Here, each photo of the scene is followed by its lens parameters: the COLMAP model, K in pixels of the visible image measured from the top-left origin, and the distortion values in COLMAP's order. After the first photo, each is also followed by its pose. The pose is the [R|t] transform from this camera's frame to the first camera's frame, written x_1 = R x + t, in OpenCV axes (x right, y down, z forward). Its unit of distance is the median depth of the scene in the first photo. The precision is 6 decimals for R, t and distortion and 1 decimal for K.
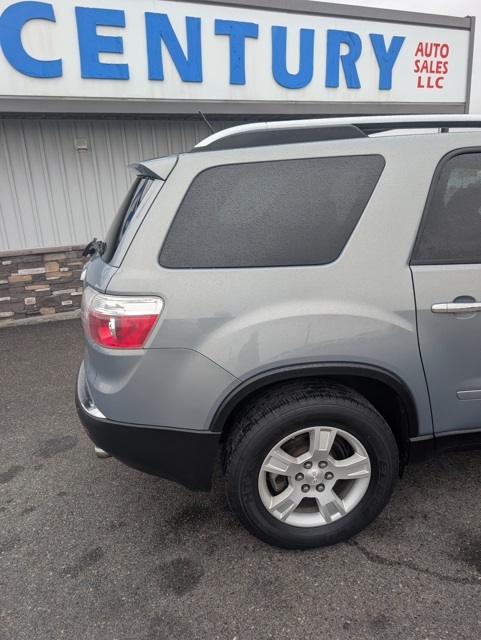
lens RADIAL K [[458.7, 0, 242.6], [0, 458.7, 323.8], [0, 0, 1]] dist [0.024103, -0.019265]
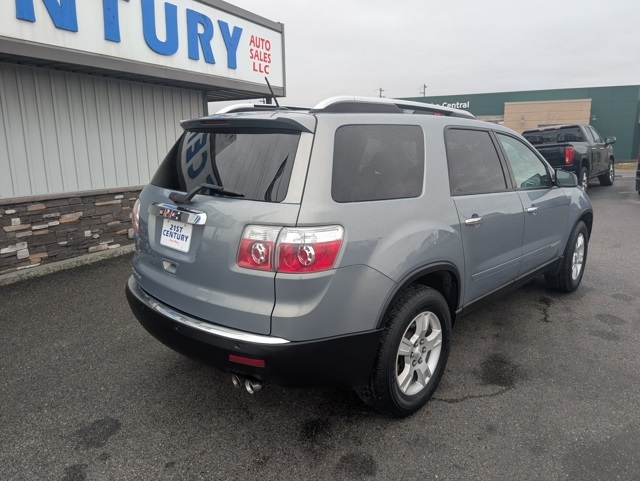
lens RADIAL K [[458.7, 0, 321.9], [0, 458.7, 234.3], [0, 0, 1]] dist [0.024103, -0.019265]
pose [[0.777410, -0.074401, 0.624579, -0.312321], [0.145665, 0.987281, -0.063703, 0.011807], [-0.611895, 0.140502, 0.778360, 0.024717]]
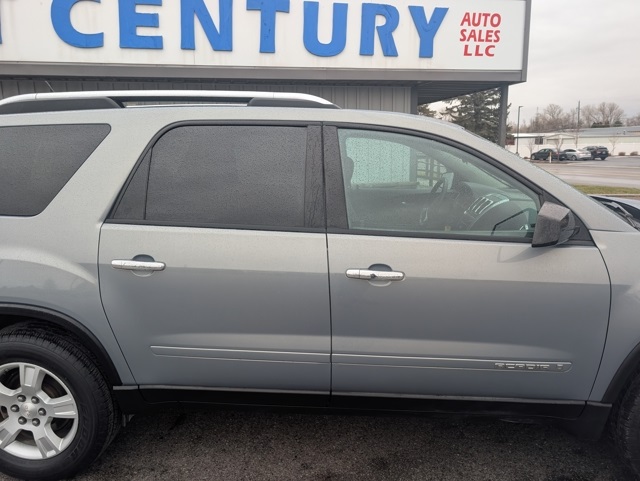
lens RADIAL K [[458.7, 0, 321.9], [0, 458.7, 234.3], [0, 0, 1]] dist [0.024103, -0.019265]
pose [[0.978949, 0.076949, -0.189042, 0.354798], [-0.094010, 0.992106, -0.082992, -0.018883], [0.181164, 0.099017, 0.978456, 0.007232]]
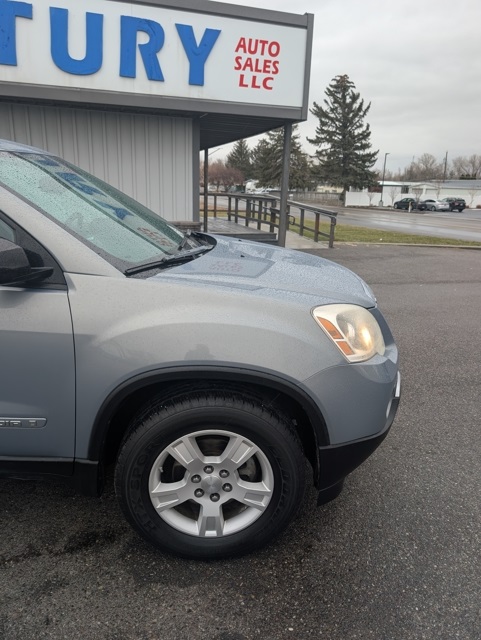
lens RADIAL K [[458.7, 0, 242.6], [0, 458.7, 323.8], [0, 0, 1]] dist [0.024103, -0.019265]
pose [[0.989503, 0.117990, -0.083441, 0.623205], [-0.117728, 0.993013, 0.008075, -0.050930], [0.083811, 0.001833, 0.996480, 0.085607]]
